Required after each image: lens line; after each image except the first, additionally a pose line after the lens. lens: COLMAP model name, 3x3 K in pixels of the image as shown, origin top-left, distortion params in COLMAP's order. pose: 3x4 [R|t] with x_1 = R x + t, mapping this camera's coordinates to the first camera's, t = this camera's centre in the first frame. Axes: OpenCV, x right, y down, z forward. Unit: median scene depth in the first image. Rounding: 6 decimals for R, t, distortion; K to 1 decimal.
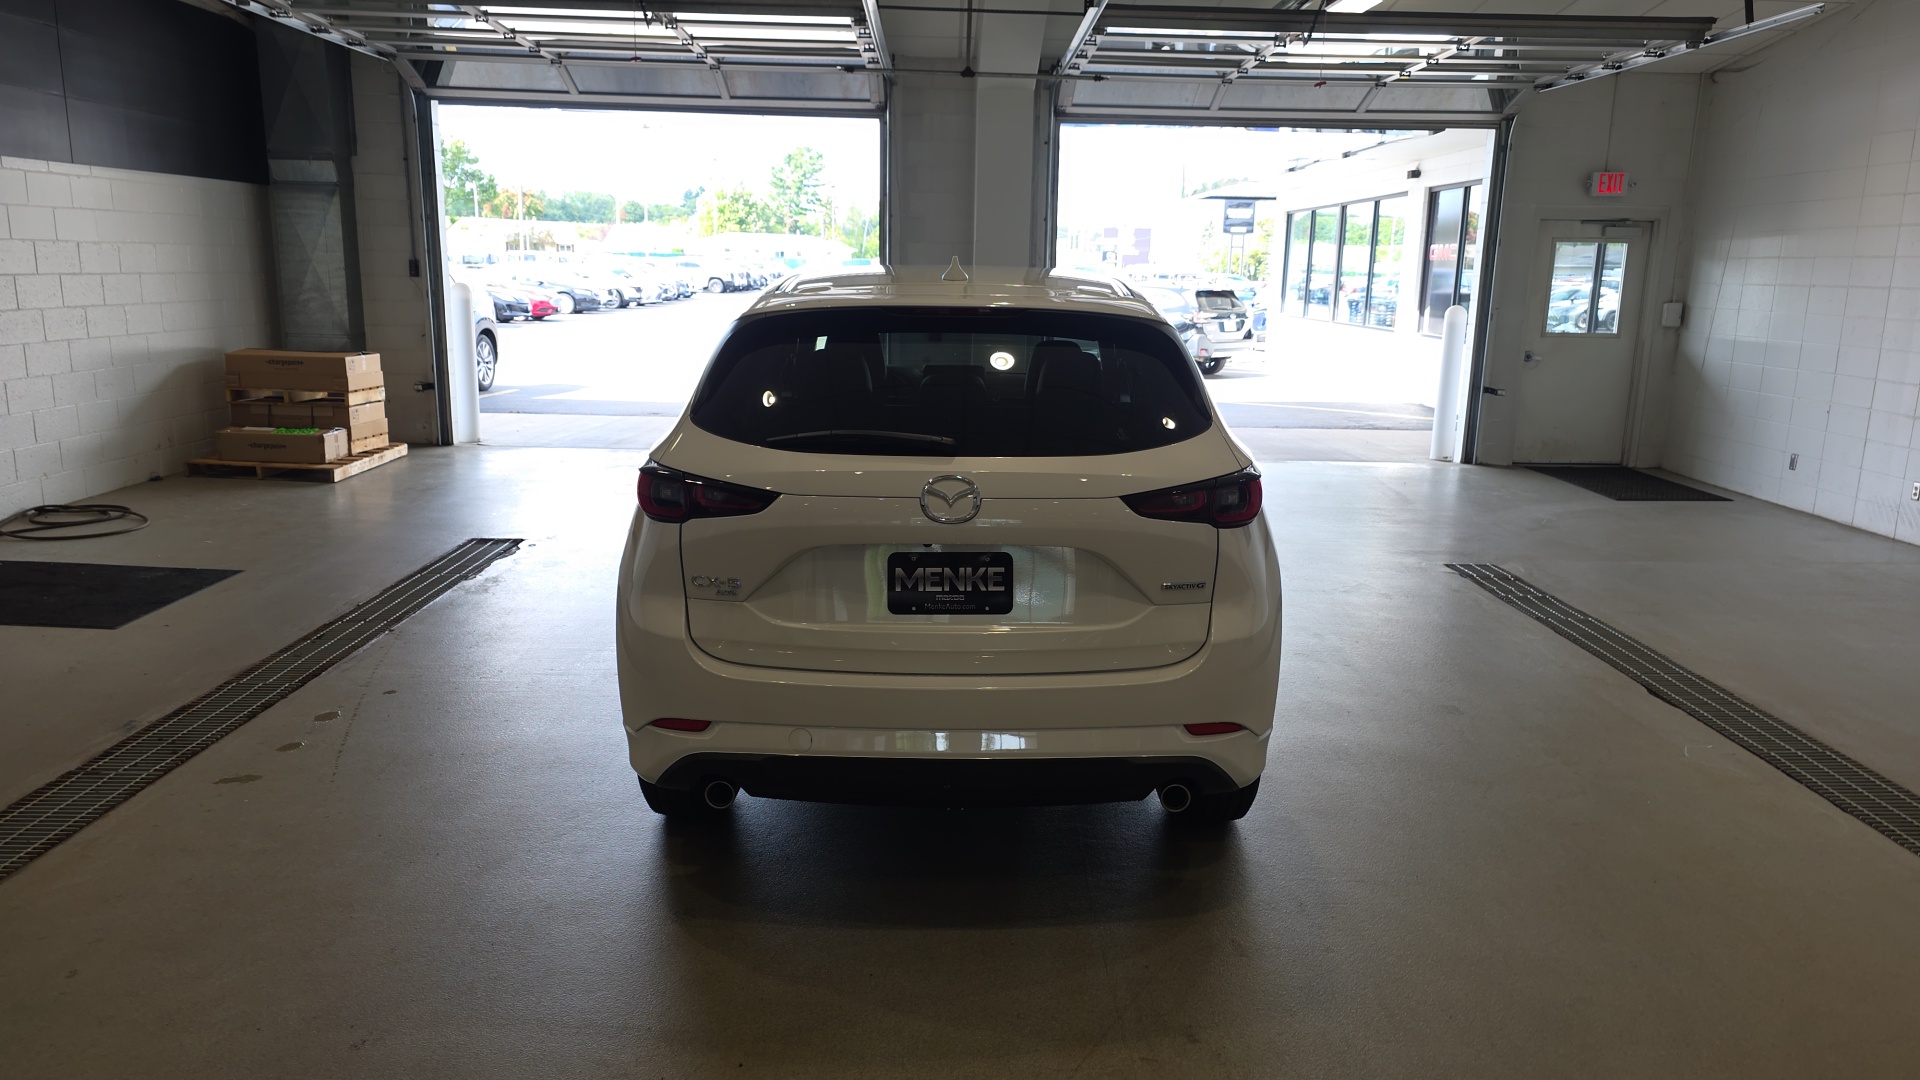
lens RADIAL K [[1288.3, 0, 968.0], [0, 1288.3, 536.8], [0, 0, 1]] dist [0.060096, -0.049397]
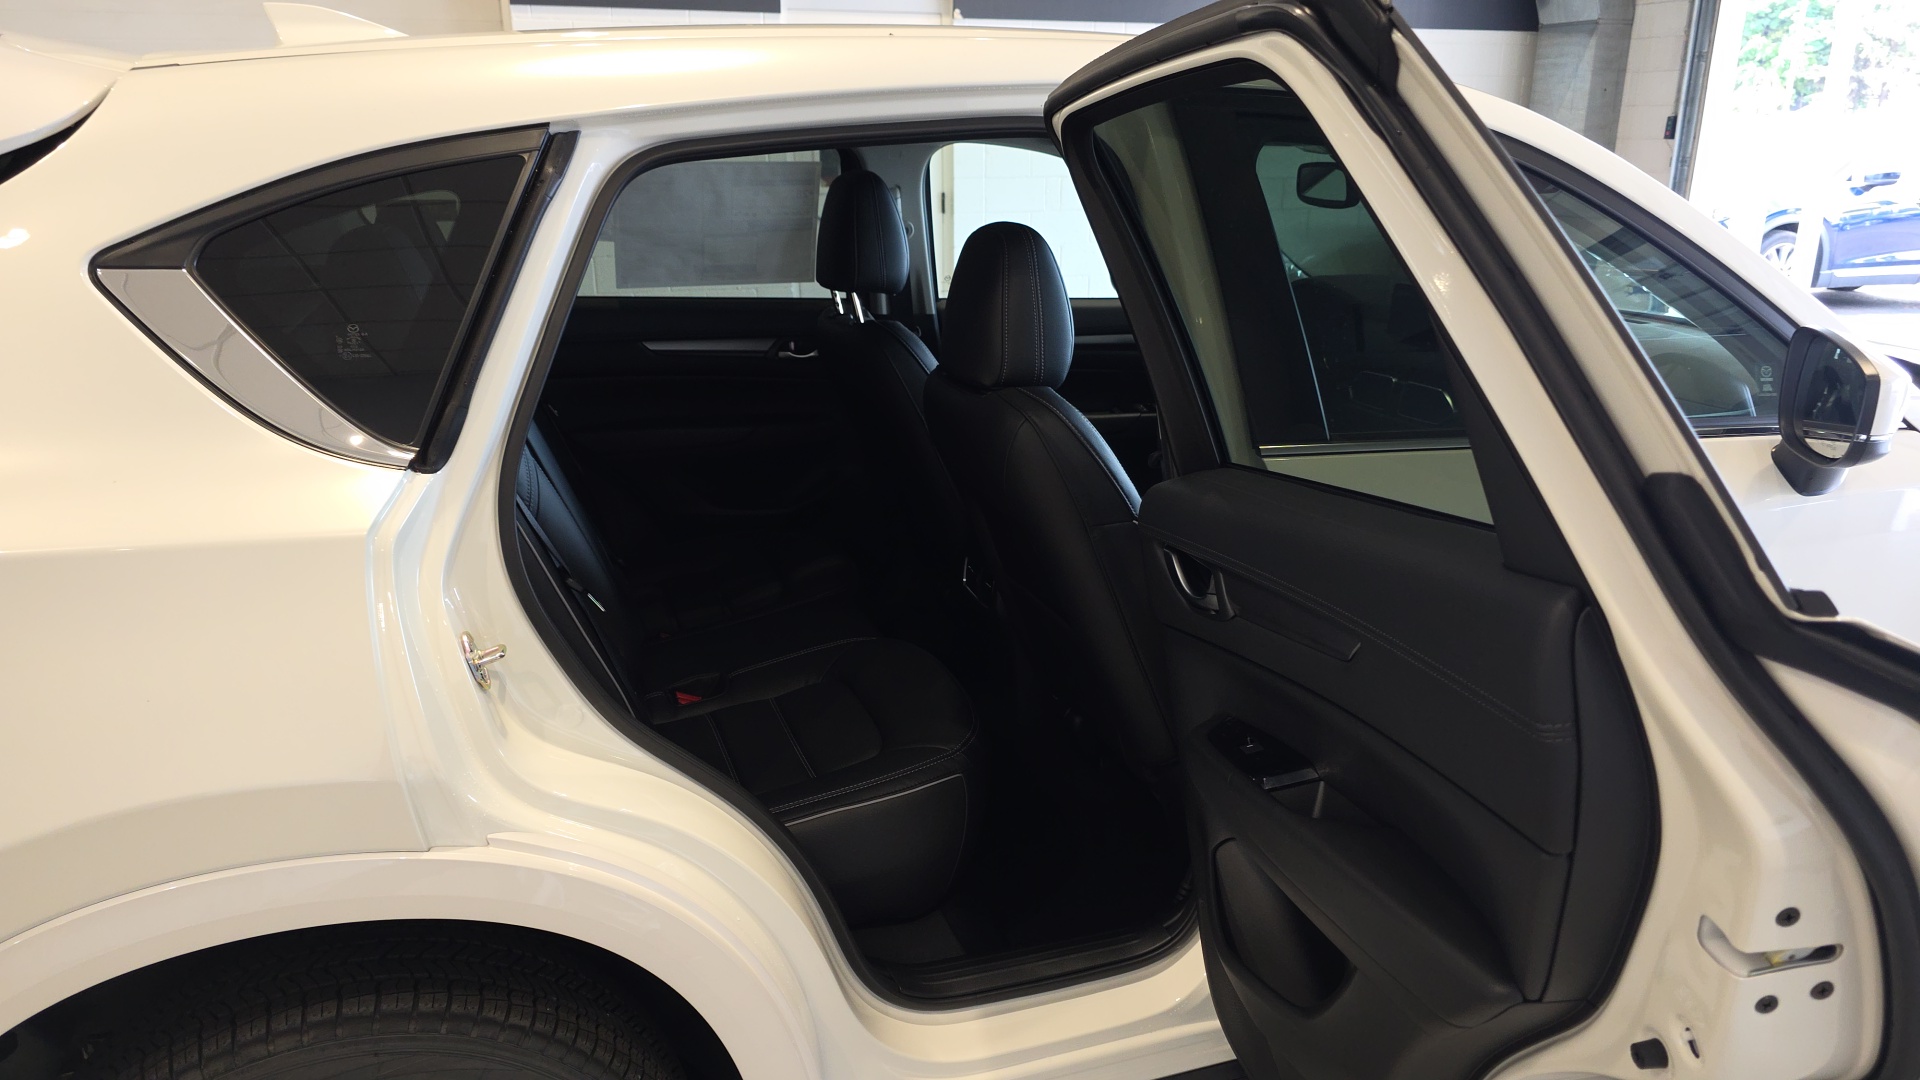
lens RADIAL K [[1288.3, 0, 964.8], [0, 1288.3, 547.7], [0, 0, 1]] dist [0.060096, -0.049397]
pose [[0.337744, 0.265625, -0.902980, 0.192793], [-0.183925, 0.959484, 0.213452, -0.062052], [0.923093, 0.093988, 0.372915, 0.379150]]
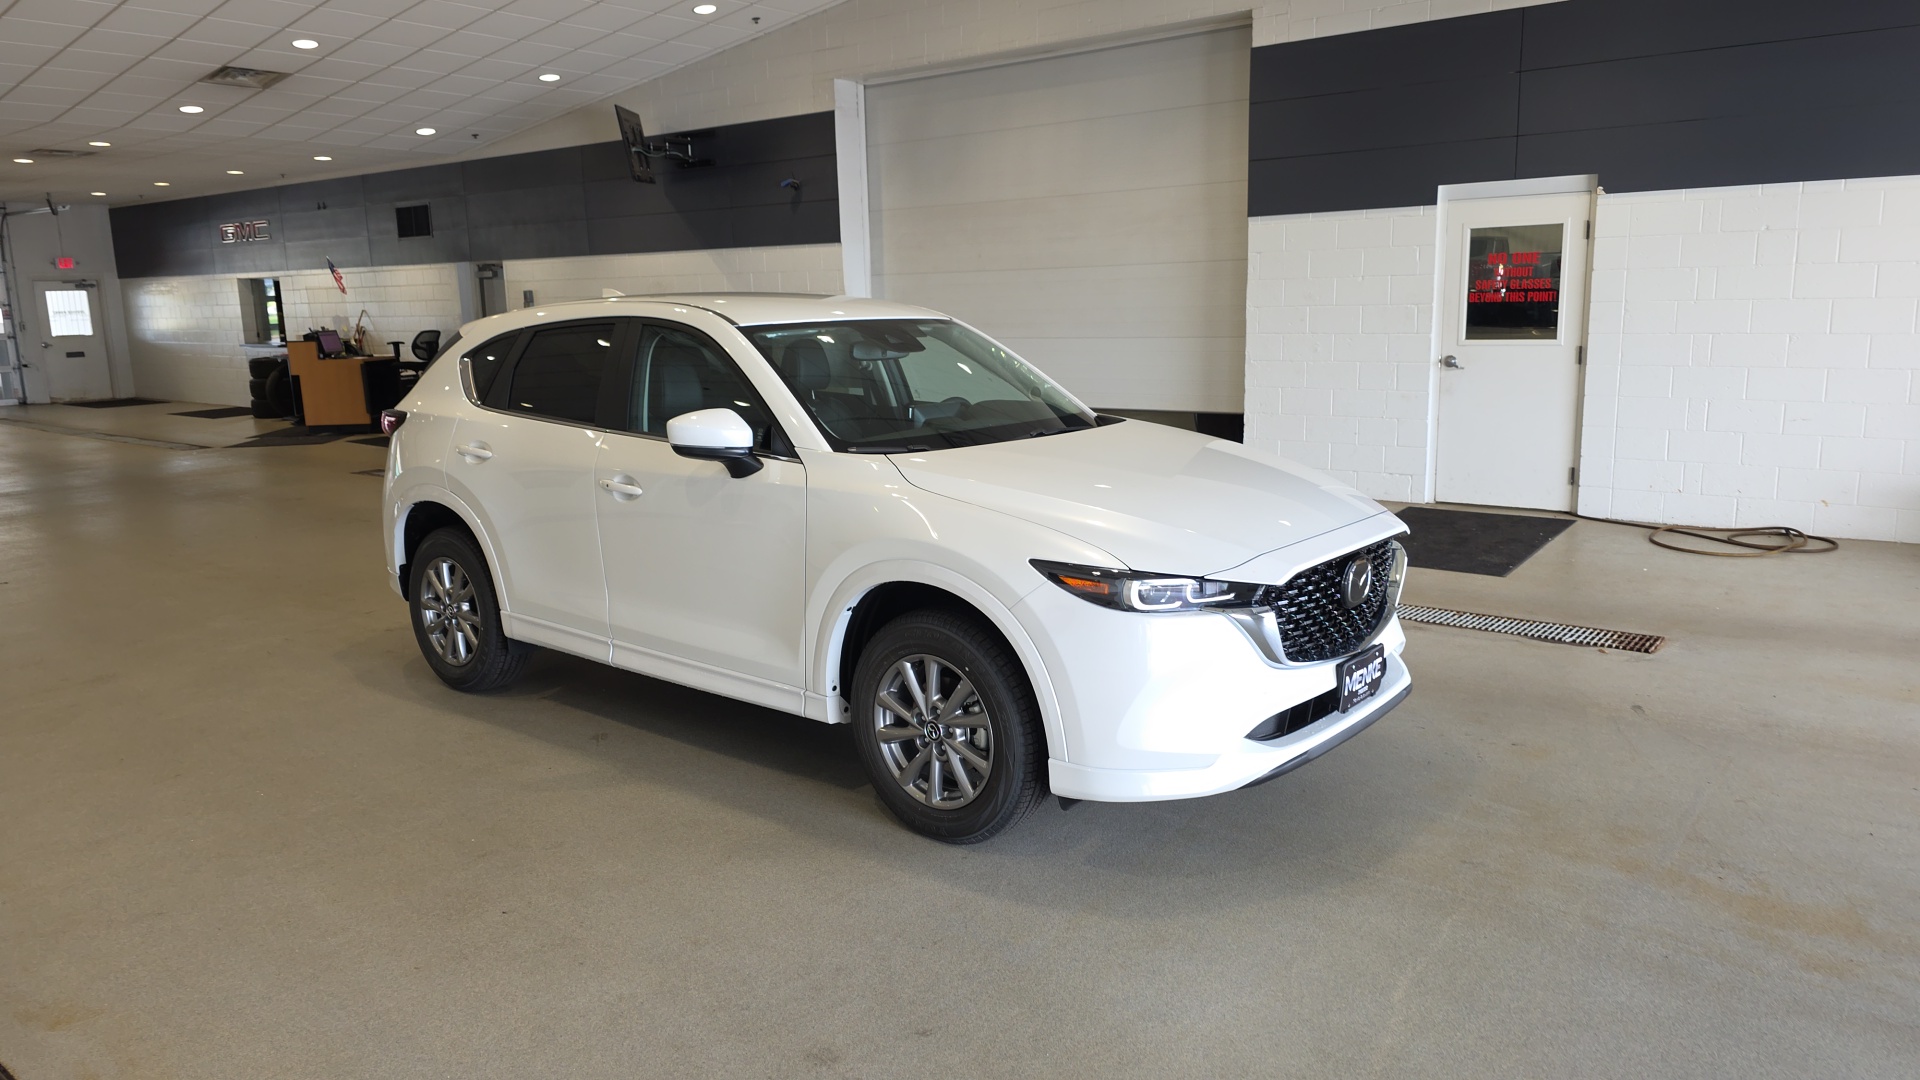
lens RADIAL K [[1288.3, 0, 968.8], [0, 1288.3, 531.3], [0, 0, 1]] dist [0.060096, -0.049397]
pose [[-0.616775, 0.137408, -0.775053, 0.353247], [-0.150181, 0.946015, 0.287229, -0.165456], [0.772680, 0.293554, -0.562843, 0.830794]]
